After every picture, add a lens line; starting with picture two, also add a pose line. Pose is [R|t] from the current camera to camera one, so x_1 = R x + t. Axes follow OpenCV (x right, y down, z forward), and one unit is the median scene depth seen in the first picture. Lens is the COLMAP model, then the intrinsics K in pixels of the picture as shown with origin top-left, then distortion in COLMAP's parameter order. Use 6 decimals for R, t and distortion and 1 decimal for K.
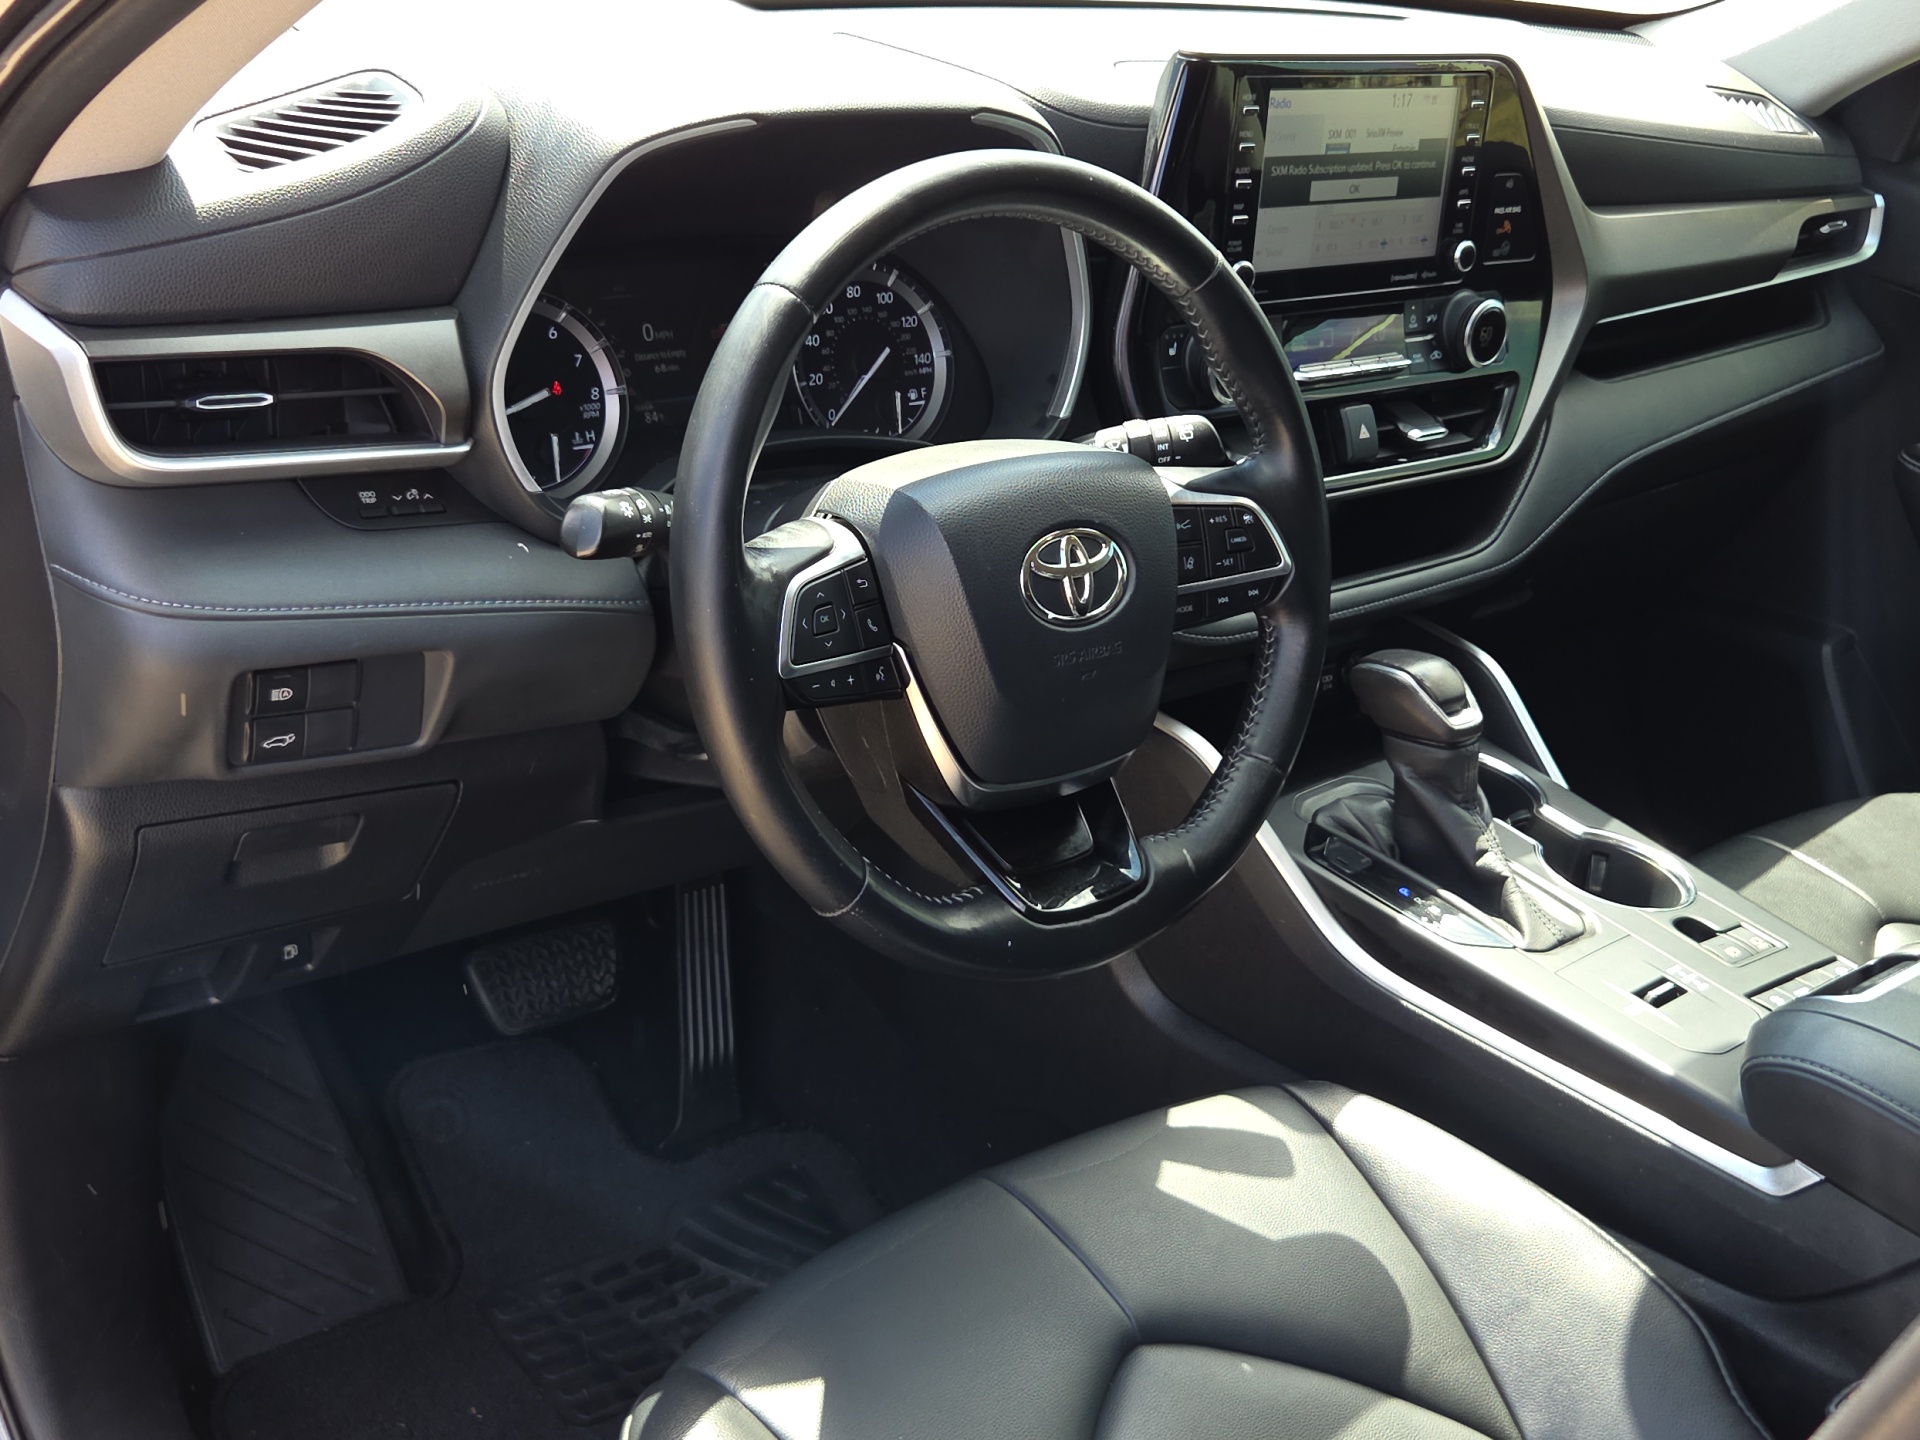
lens RADIAL K [[2103.5, 0, 966.6], [0, 2103.5, 712.2], [0, 0, 1]] dist [-0.002460, 0.000000]
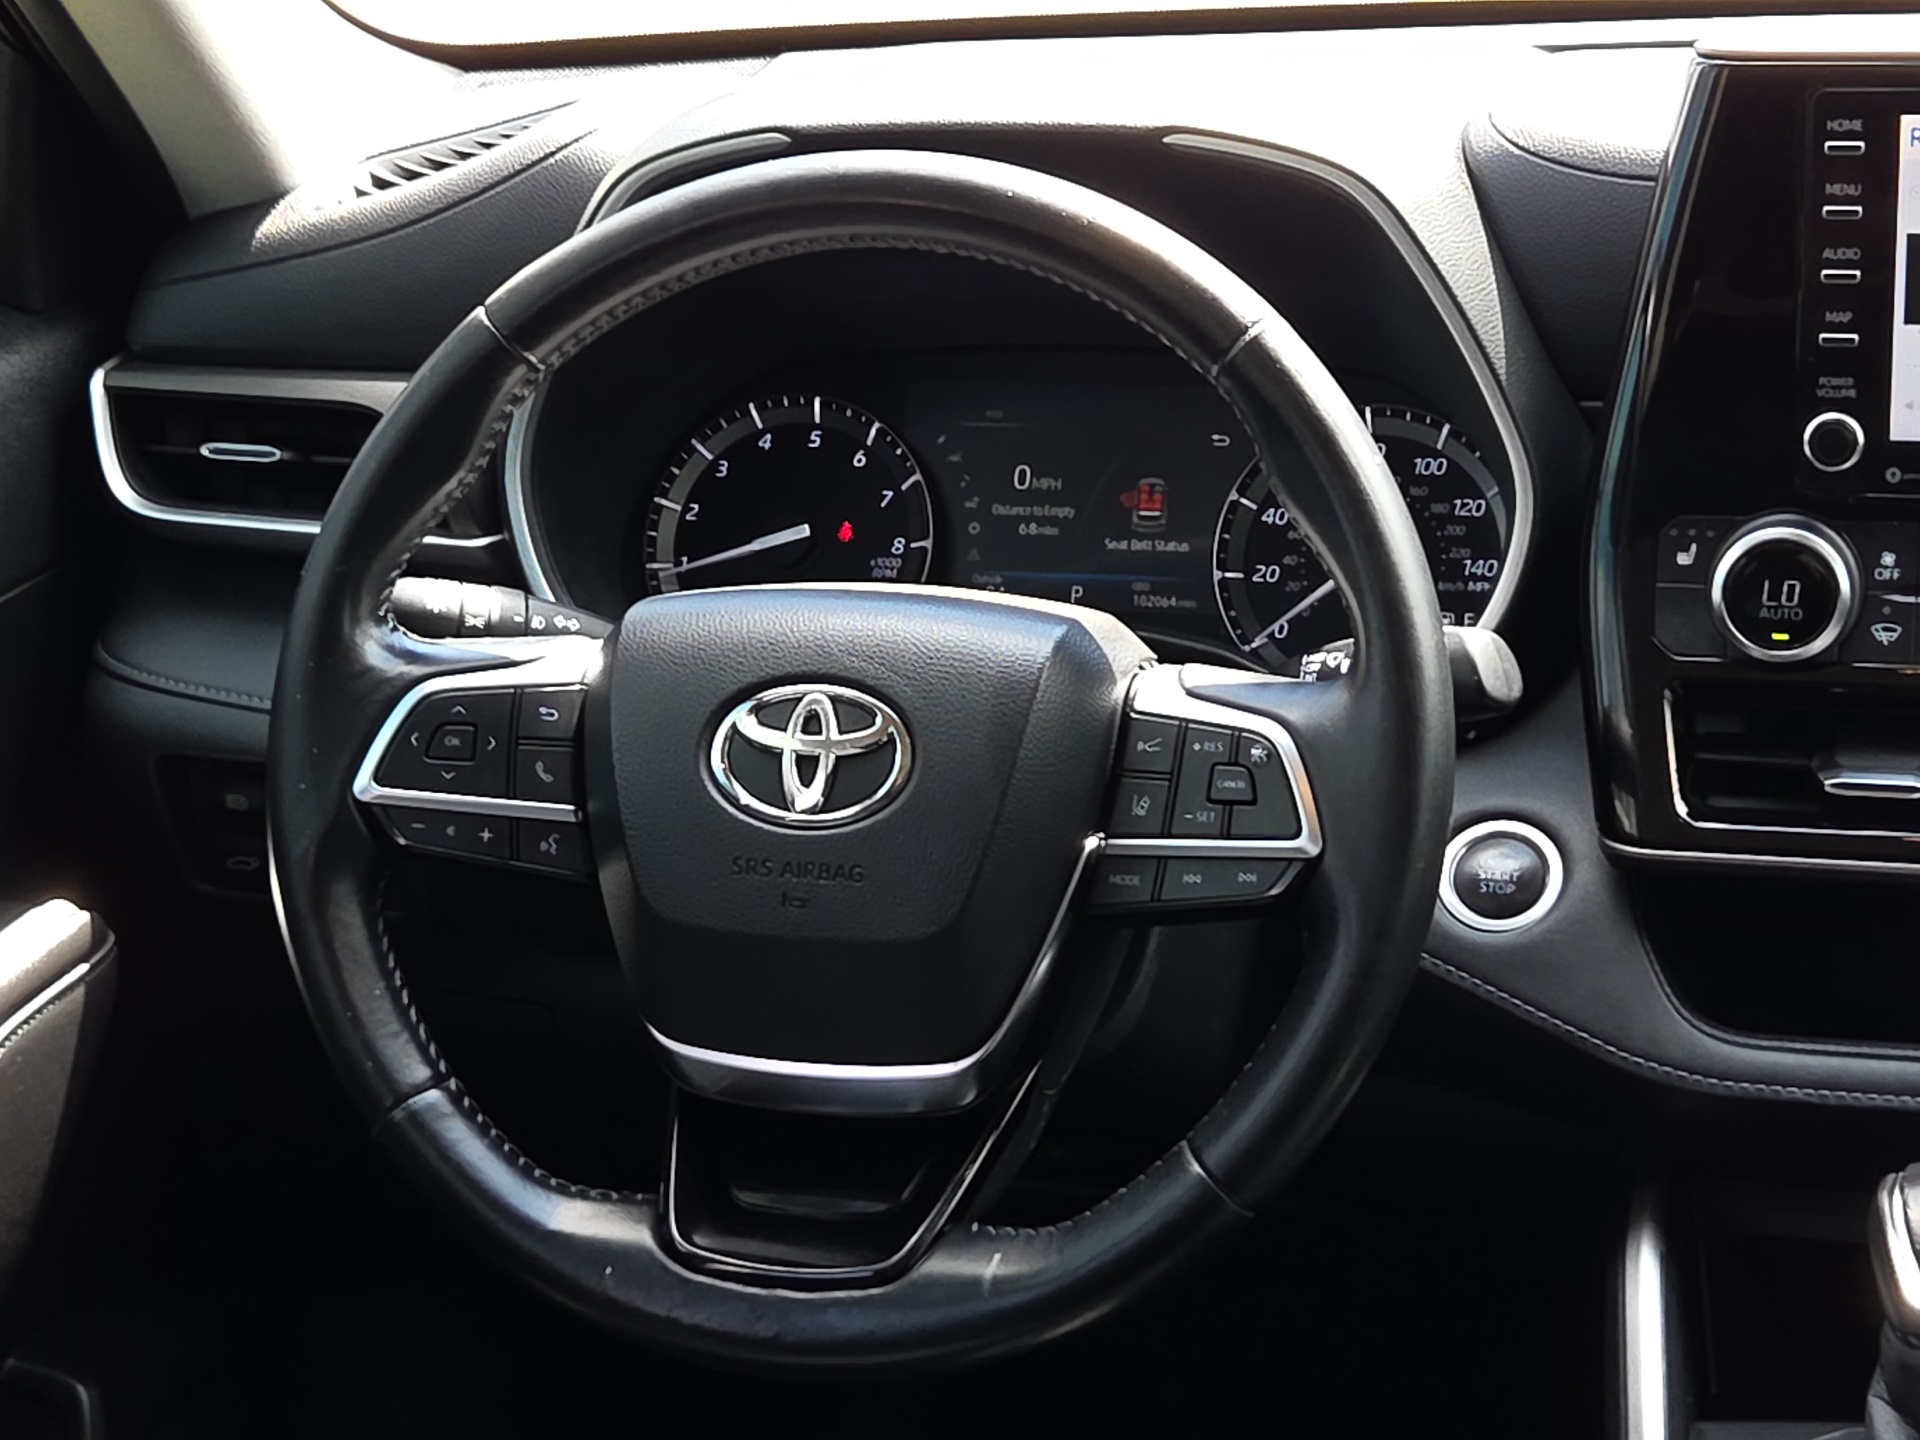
lens RADIAL K [[3849.1, 0, 953.7], [0, 3849.1, 659.2], [0, 0, 1]] dist [0.017184, 0.000000]
pose [[0.567756, 0.066503, -0.820506, 0.828569], [-0.267647, 0.957491, -0.107595, 0.019441], [0.778471, 0.280694, 0.561421, 0.263160]]
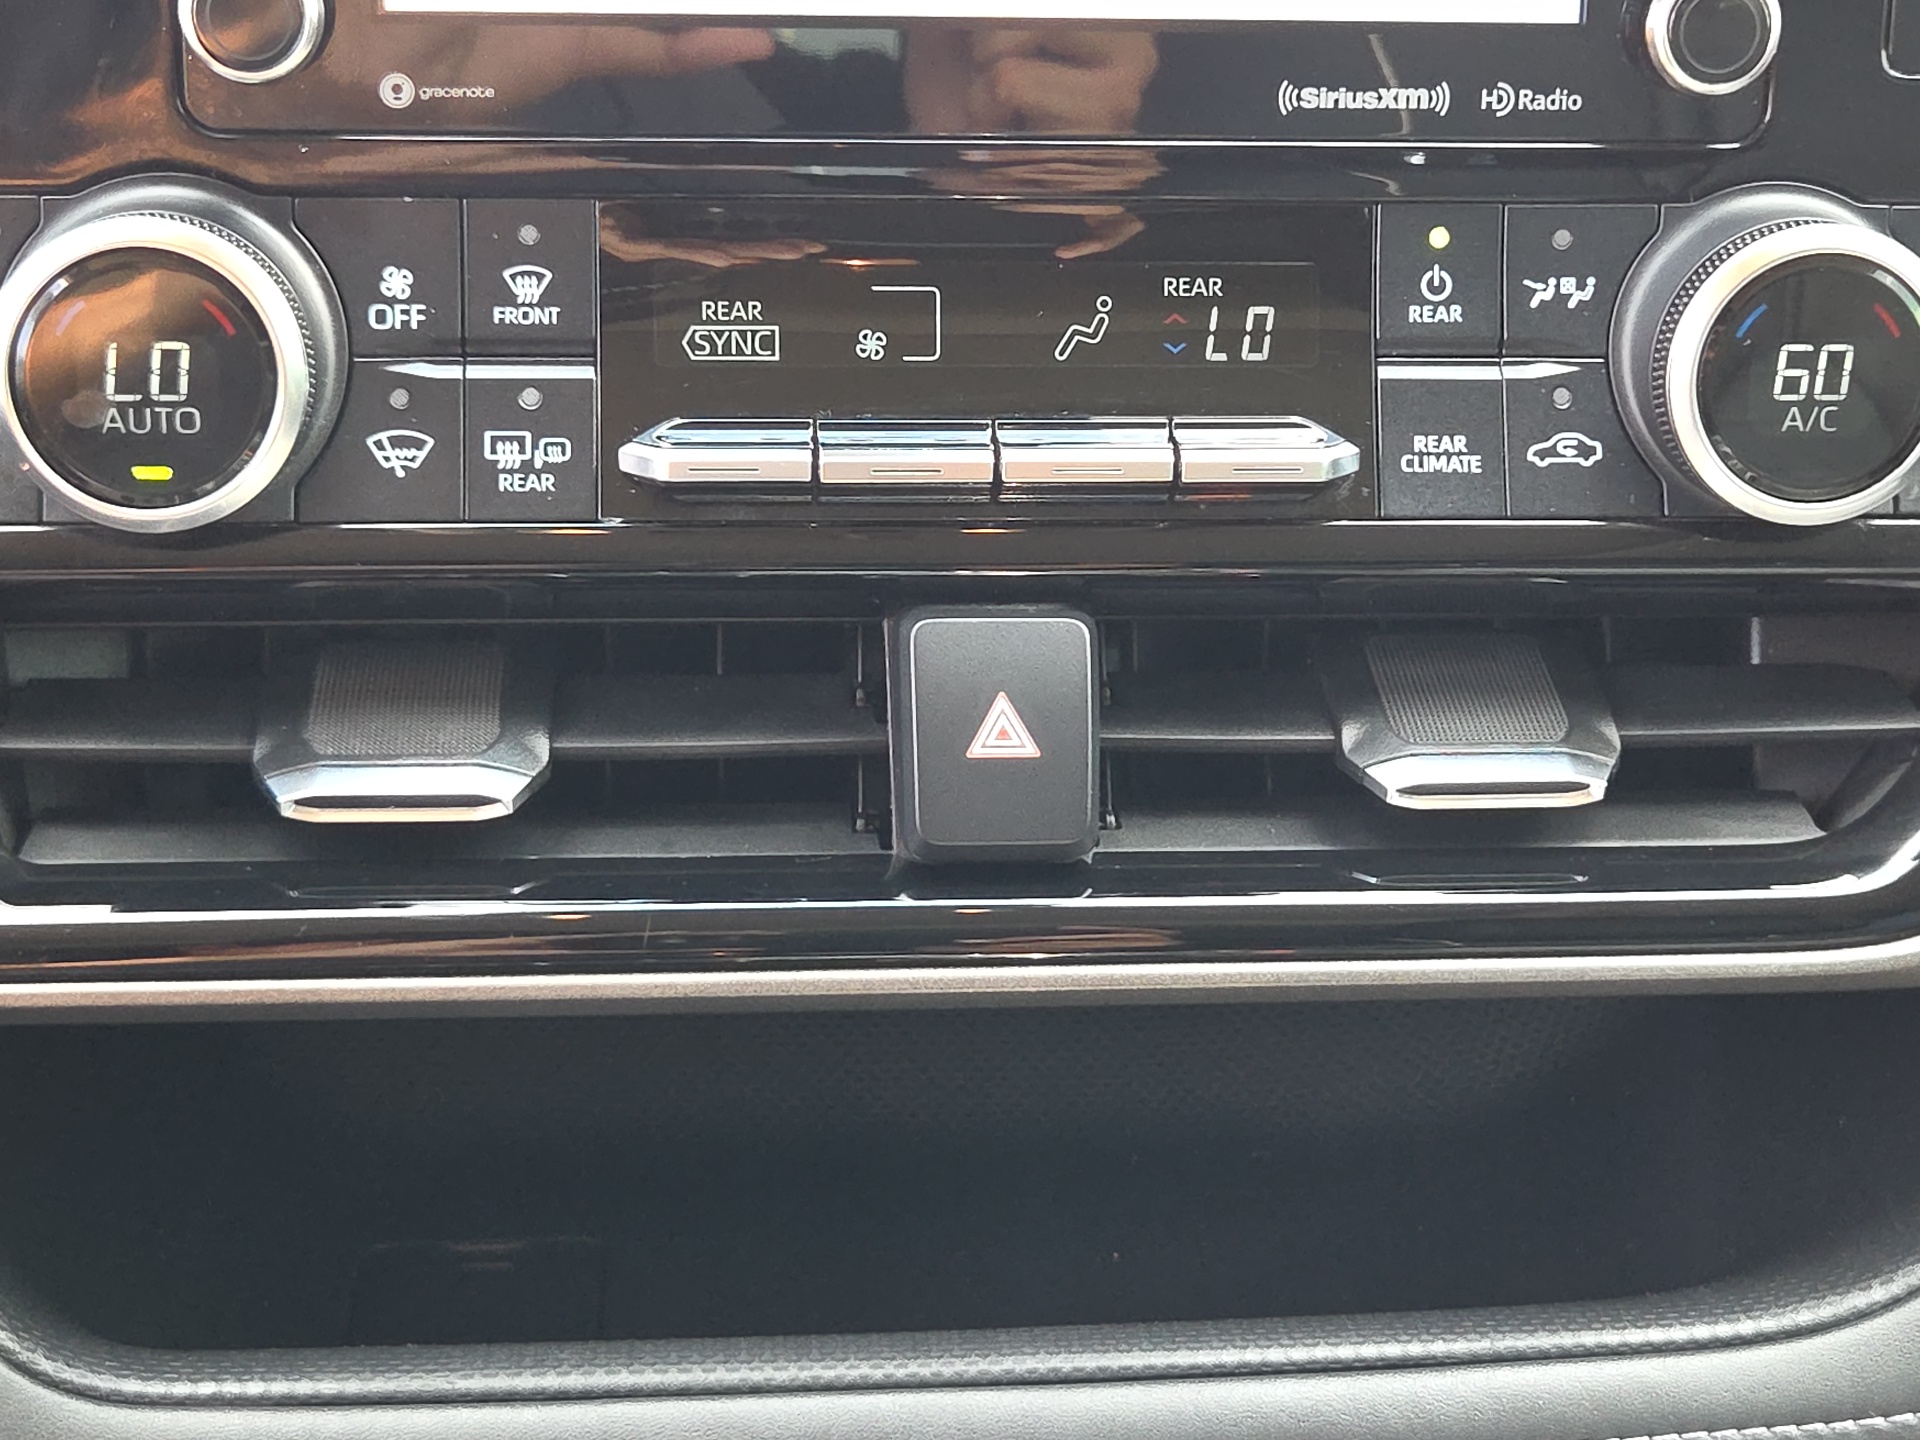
lens RADIAL K [[3127.2, 0, 979.7], [0, 3127.2, 635.1], [0, 0, 1]] dist [-0.003177, 0.000000]
pose [[0.823606, 0.095696, -0.559031, 0.399412], [-0.176373, 0.980006, -0.092088, -0.118419], [0.539042, 0.174442, 0.824017, 0.758448]]
